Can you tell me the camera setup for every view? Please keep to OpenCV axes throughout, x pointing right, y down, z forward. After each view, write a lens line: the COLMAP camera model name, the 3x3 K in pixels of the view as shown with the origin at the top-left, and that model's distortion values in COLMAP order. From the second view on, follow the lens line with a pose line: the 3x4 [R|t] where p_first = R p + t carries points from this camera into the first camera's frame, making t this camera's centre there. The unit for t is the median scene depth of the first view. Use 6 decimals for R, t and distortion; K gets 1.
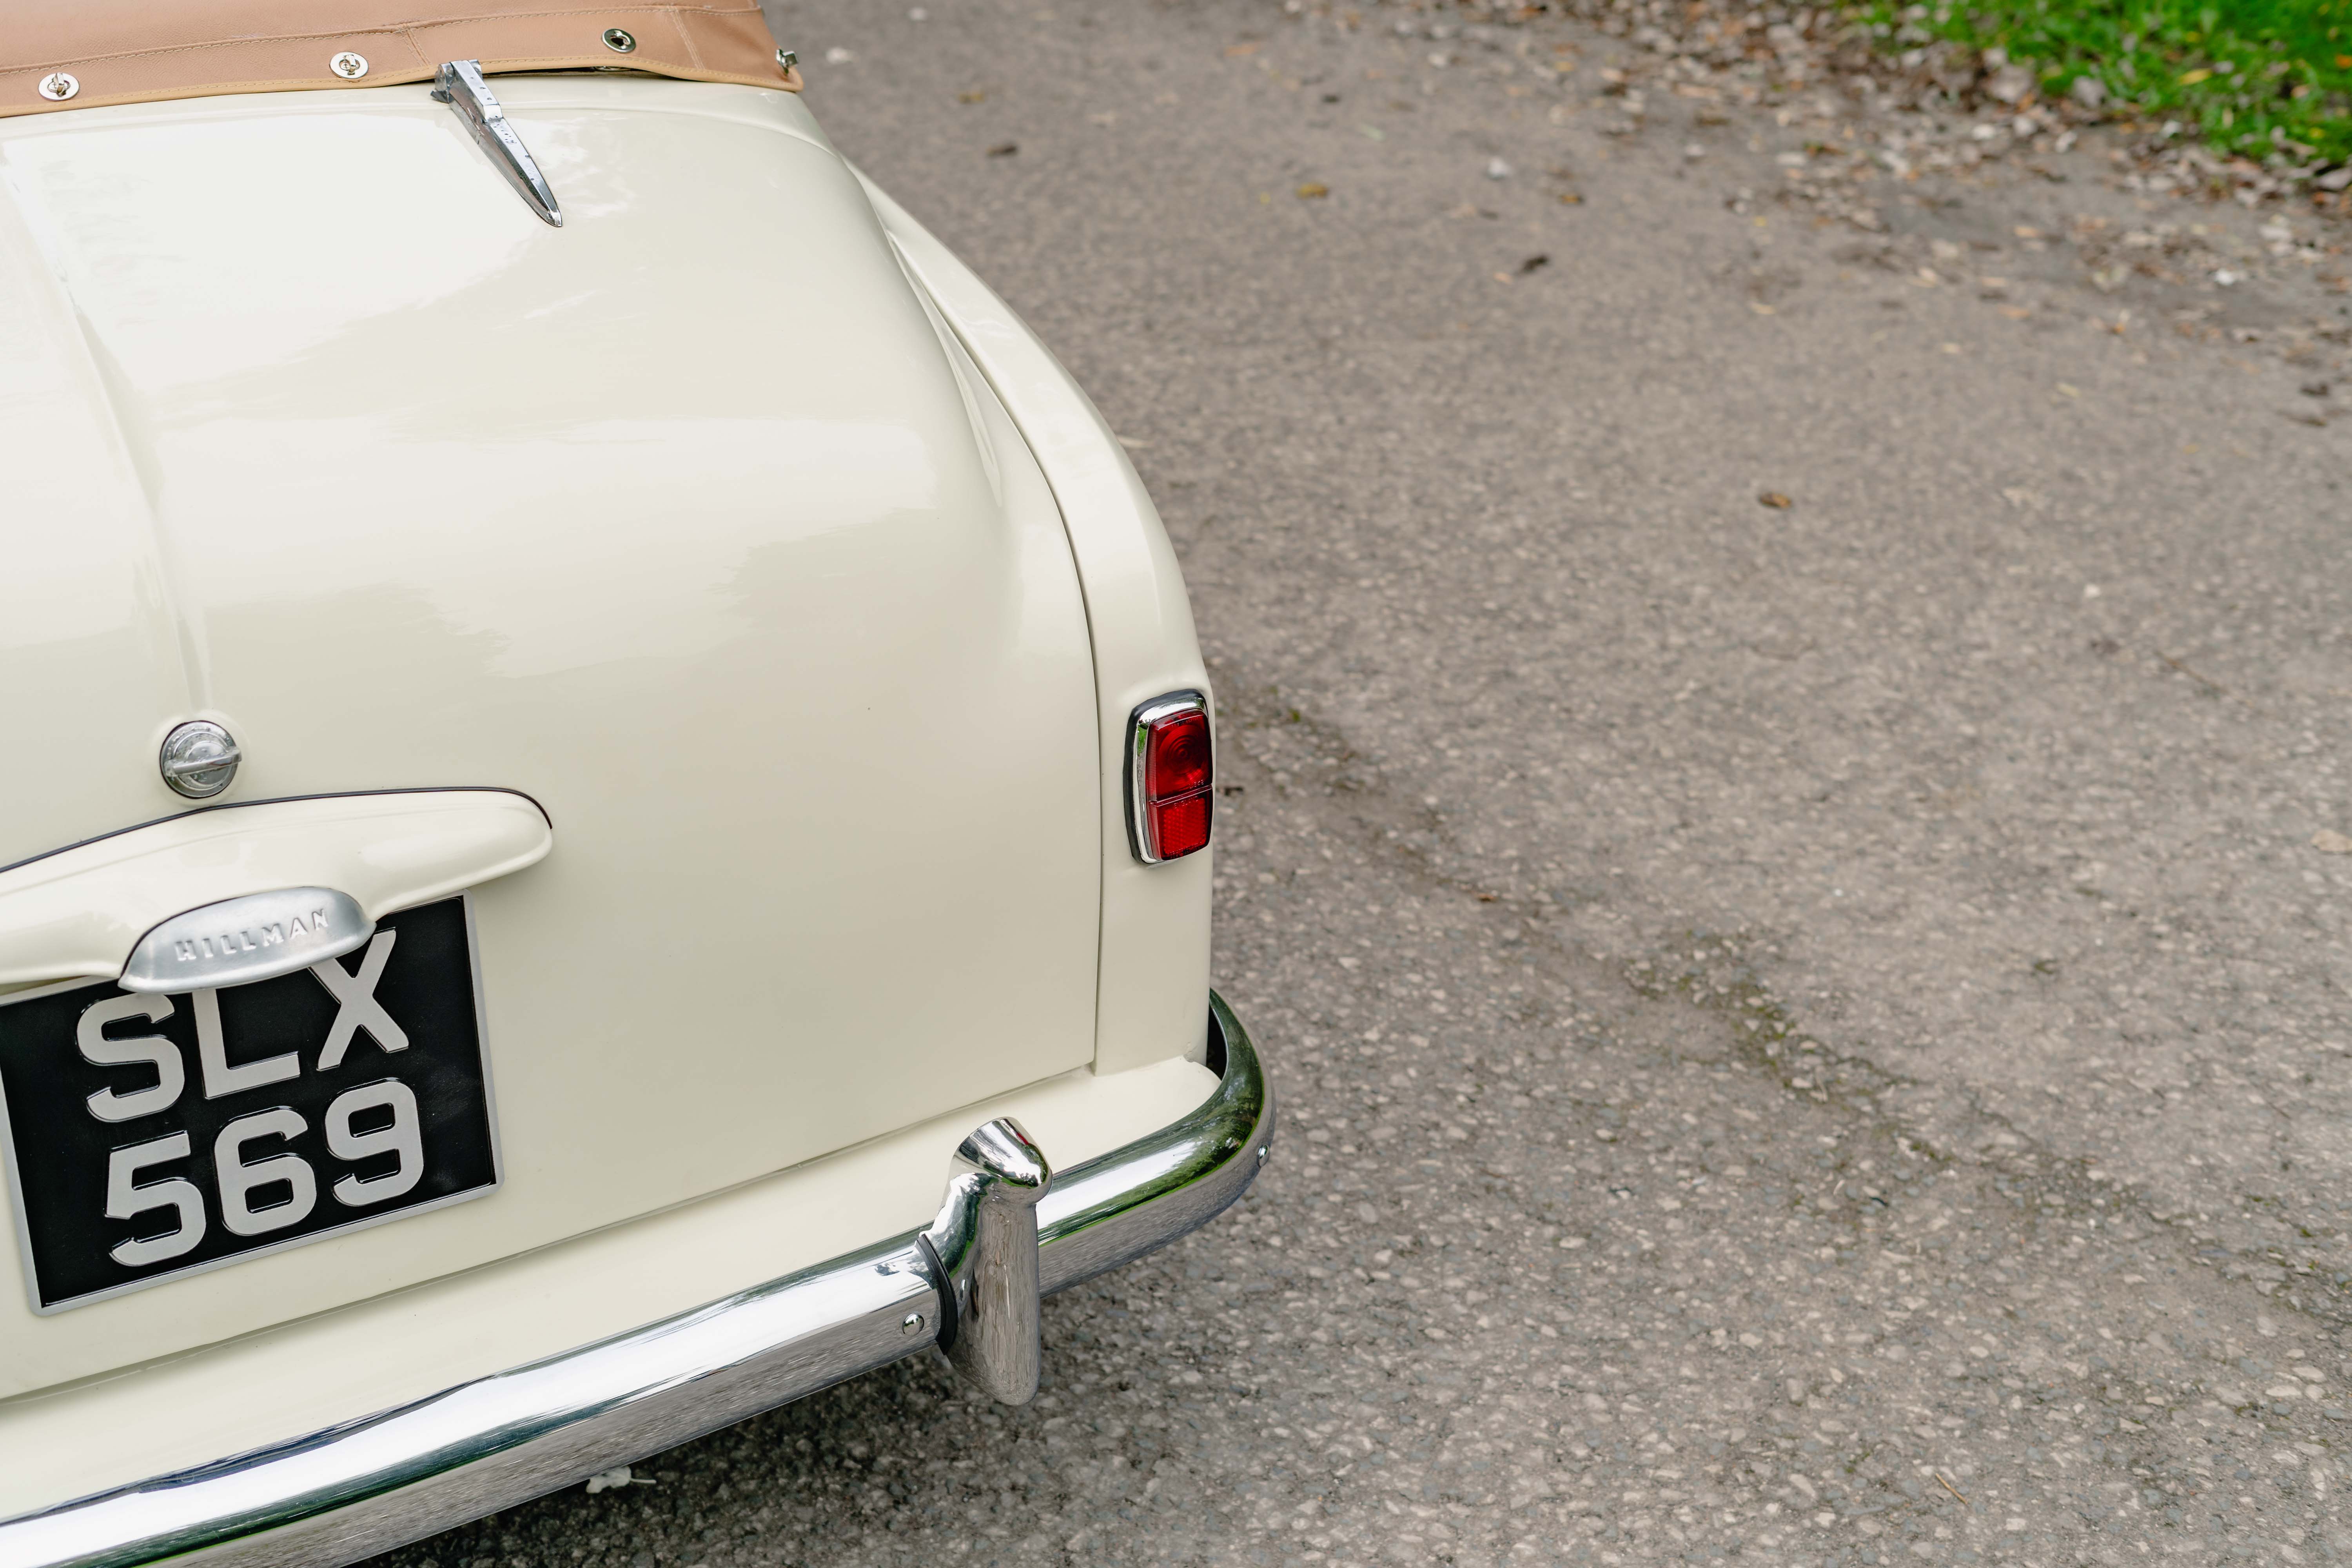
lens RADIAL K [[3458.1, 0, 1176.0], [0, 3458.1, 784.0], [0, 0, 1]] dist [0.027039, -0.168395]
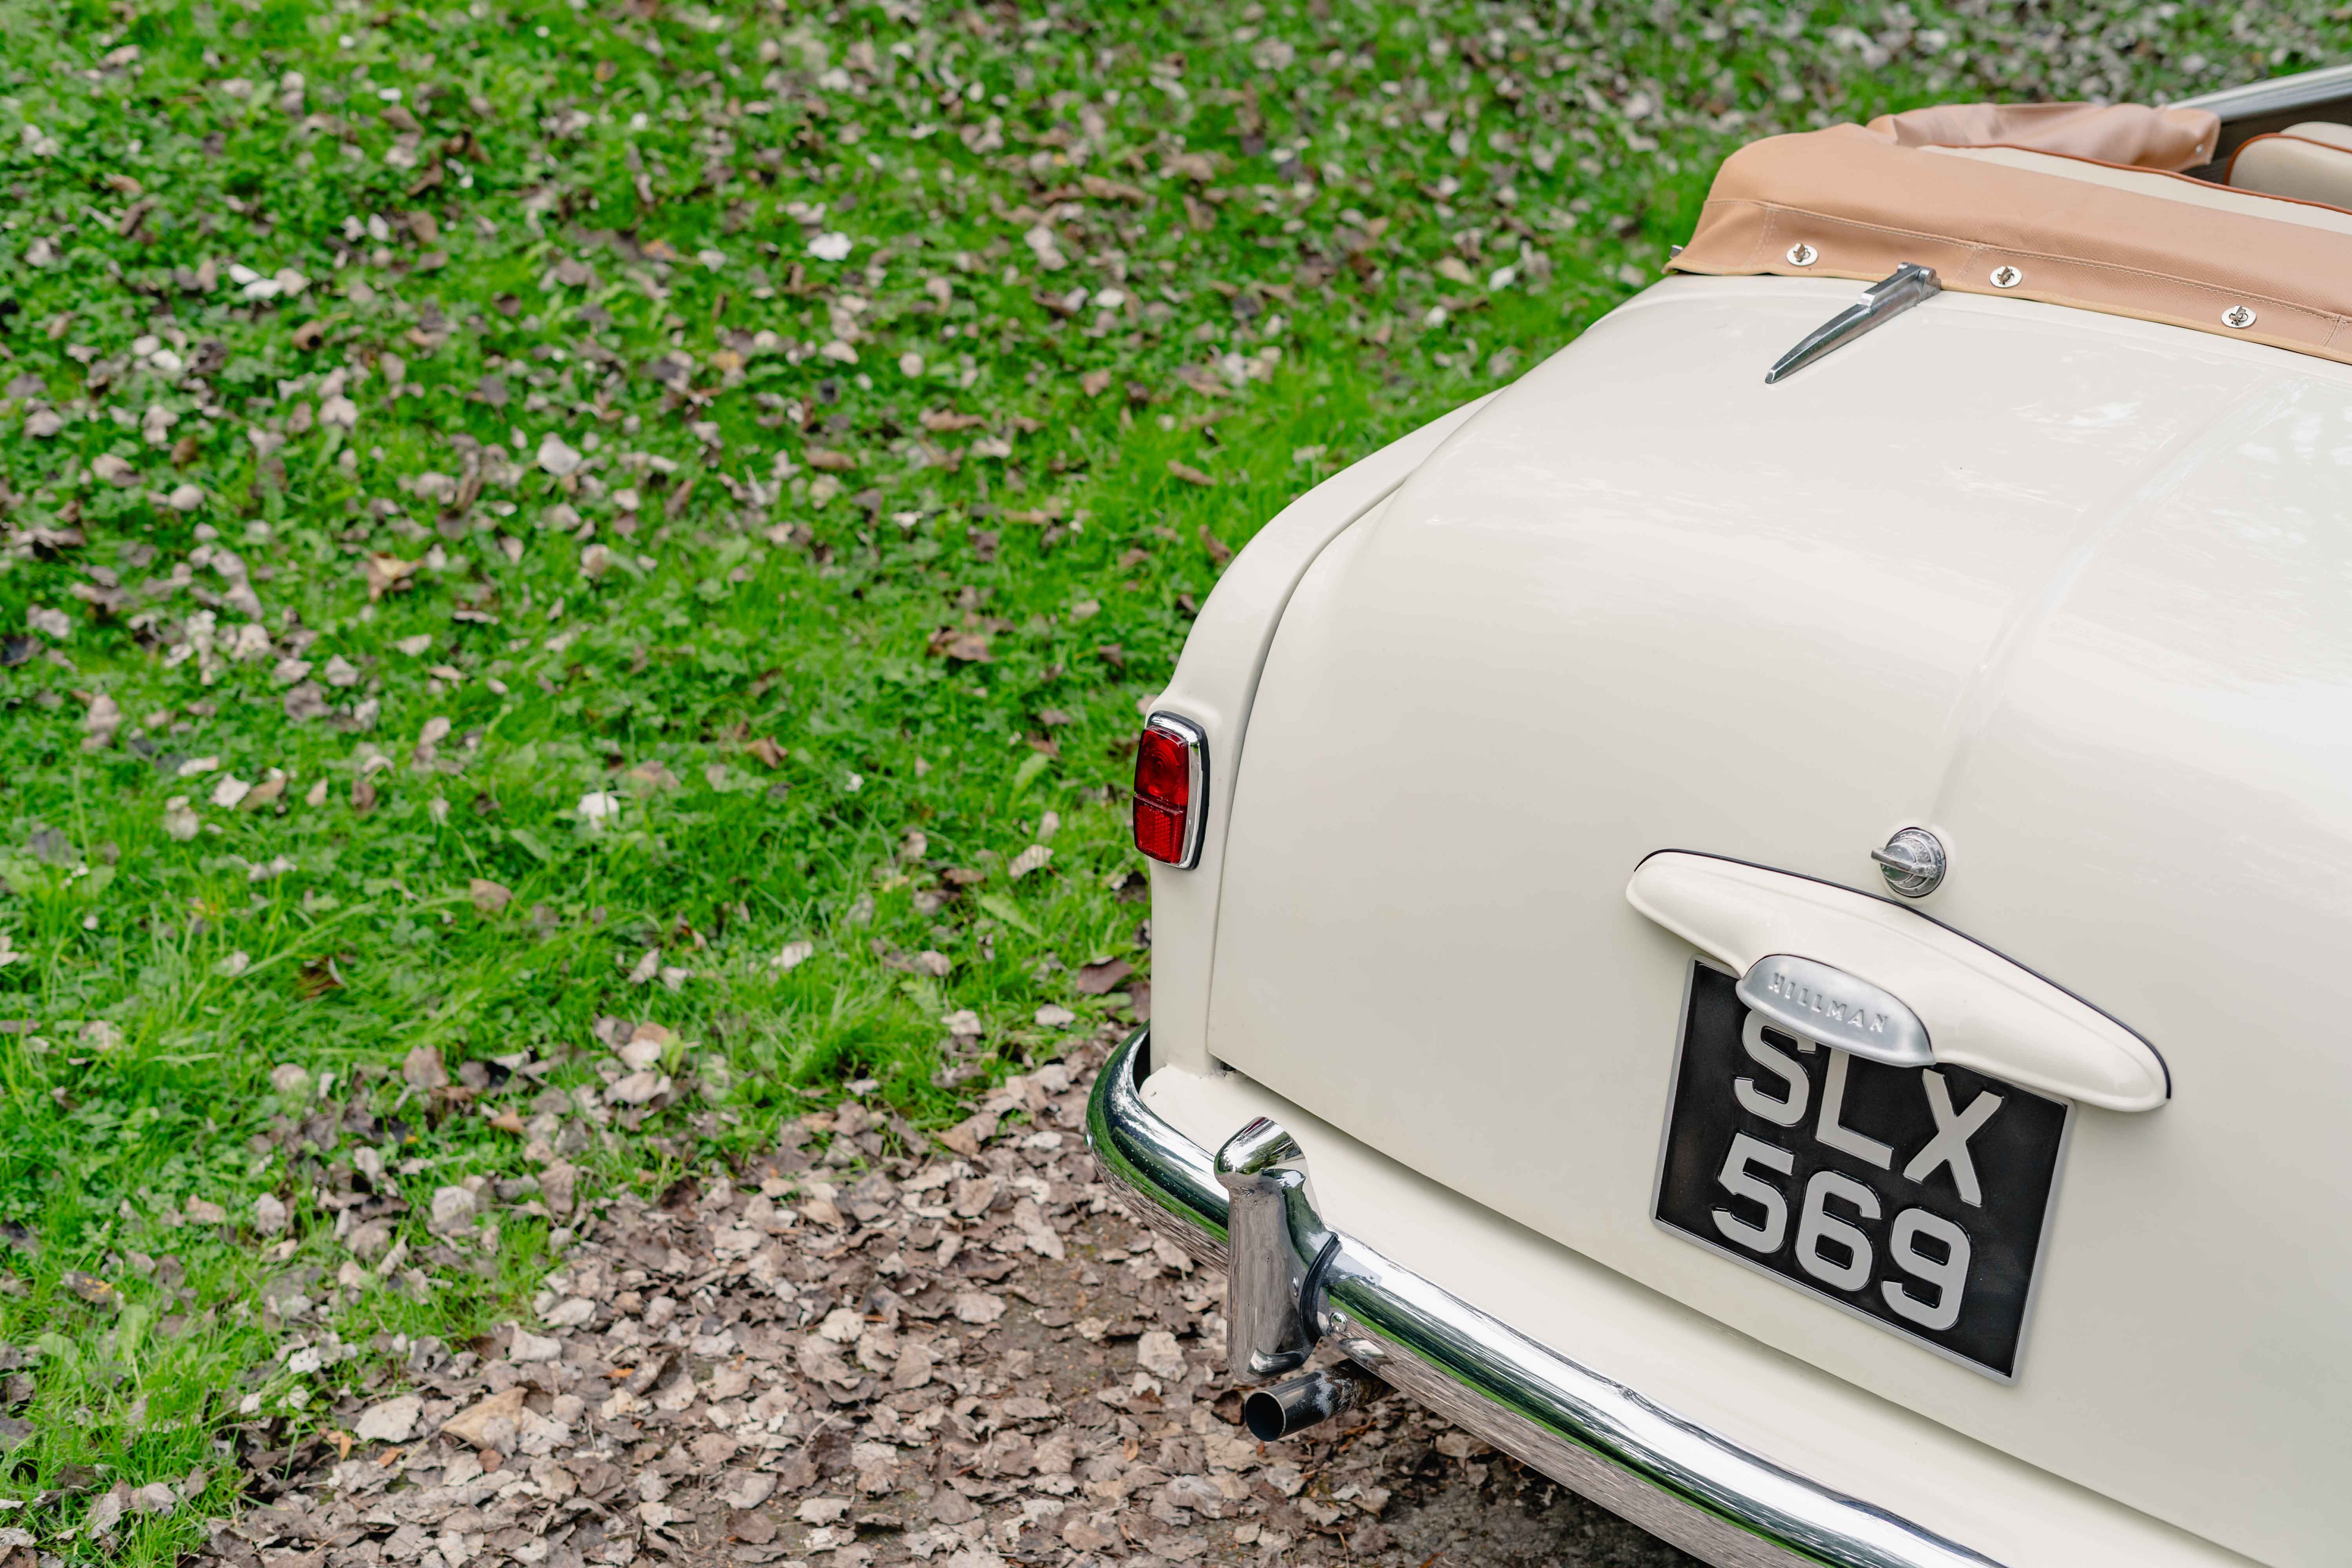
lens RADIAL K [[3433.6, 0, 1176.0], [0, 3433.6, 784.0], [0, 0, 1]] dist [-0.031444, 0.076854]
pose [[0.329888, 0.386307, -0.861360, 0.563063], [-0.460980, 0.862175, 0.210124, -0.146012], [0.823815, 0.327753, 0.462501, 0.265238]]
